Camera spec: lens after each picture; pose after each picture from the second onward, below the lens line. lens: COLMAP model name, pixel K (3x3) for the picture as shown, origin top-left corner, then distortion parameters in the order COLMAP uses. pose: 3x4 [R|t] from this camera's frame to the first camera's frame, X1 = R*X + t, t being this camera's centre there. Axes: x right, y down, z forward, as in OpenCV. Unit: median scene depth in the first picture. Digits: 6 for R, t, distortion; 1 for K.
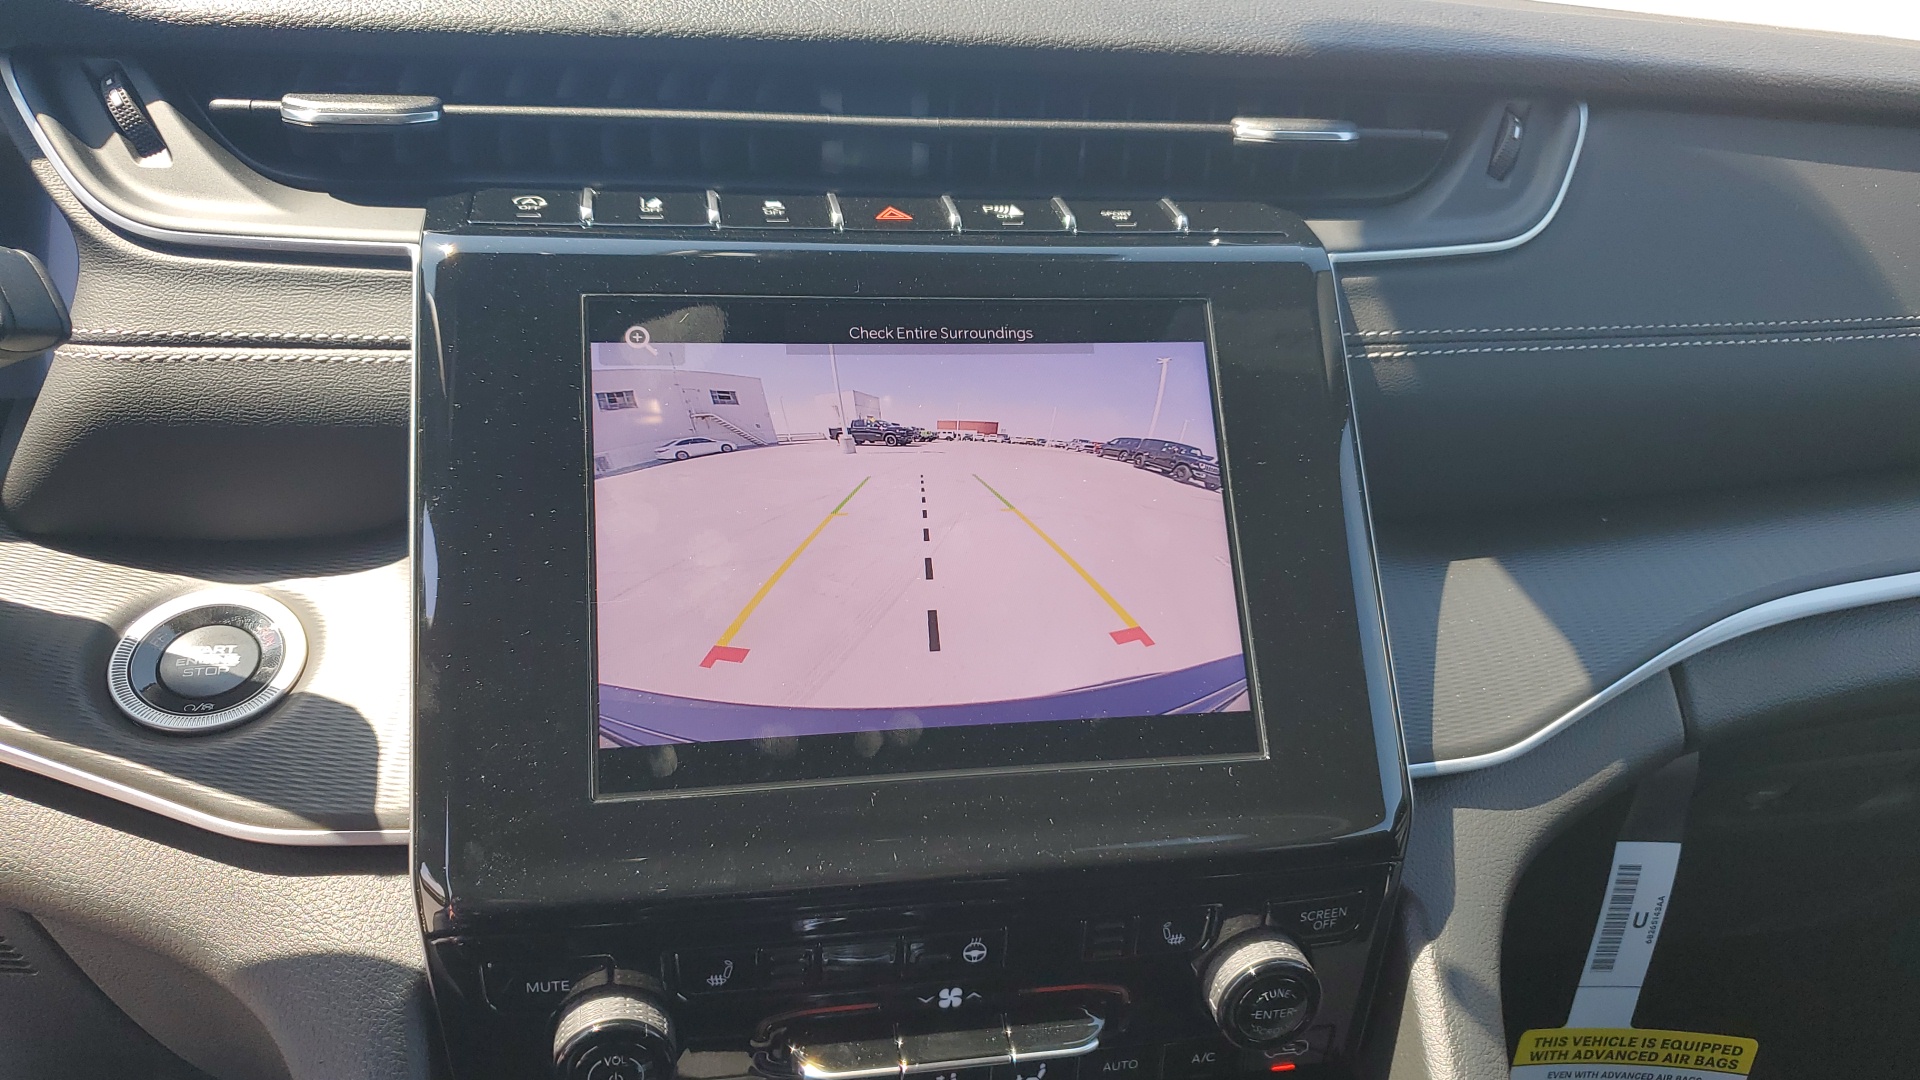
lens RADIAL K [[1487.2, 0, 963.6], [0, 1487.2, 546.7], [0, 0, 1]] dist [0.036476, -0.046687]
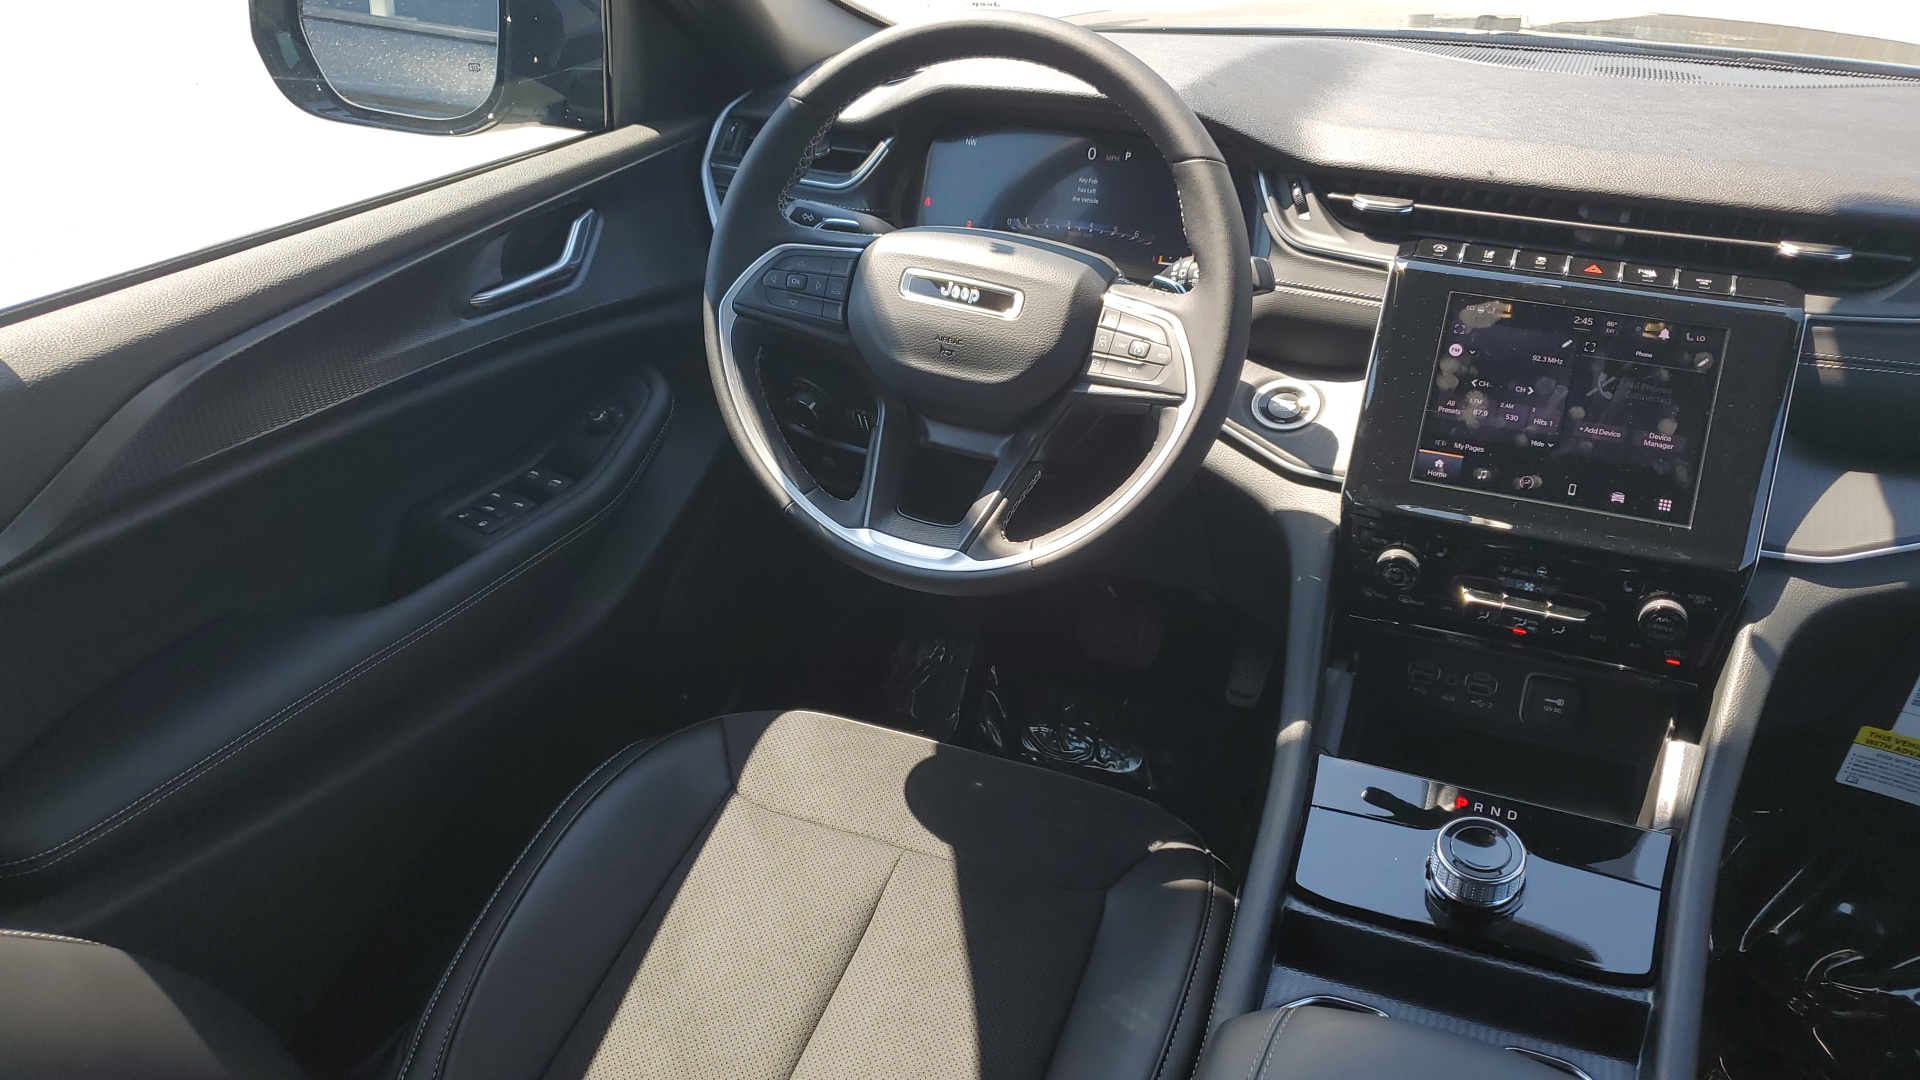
lens RADIAL K [[1487.2, 0, 998.0], [0, 1487.2, 552.6], [0, 0, 1]] dist [0.036476, -0.046687]
pose [[0.835856, 0.236852, -0.495223, 0.458359], [-0.169426, 0.969395, 0.177673, -0.056212], [0.522149, -0.064606, 0.850404, -1.571116]]
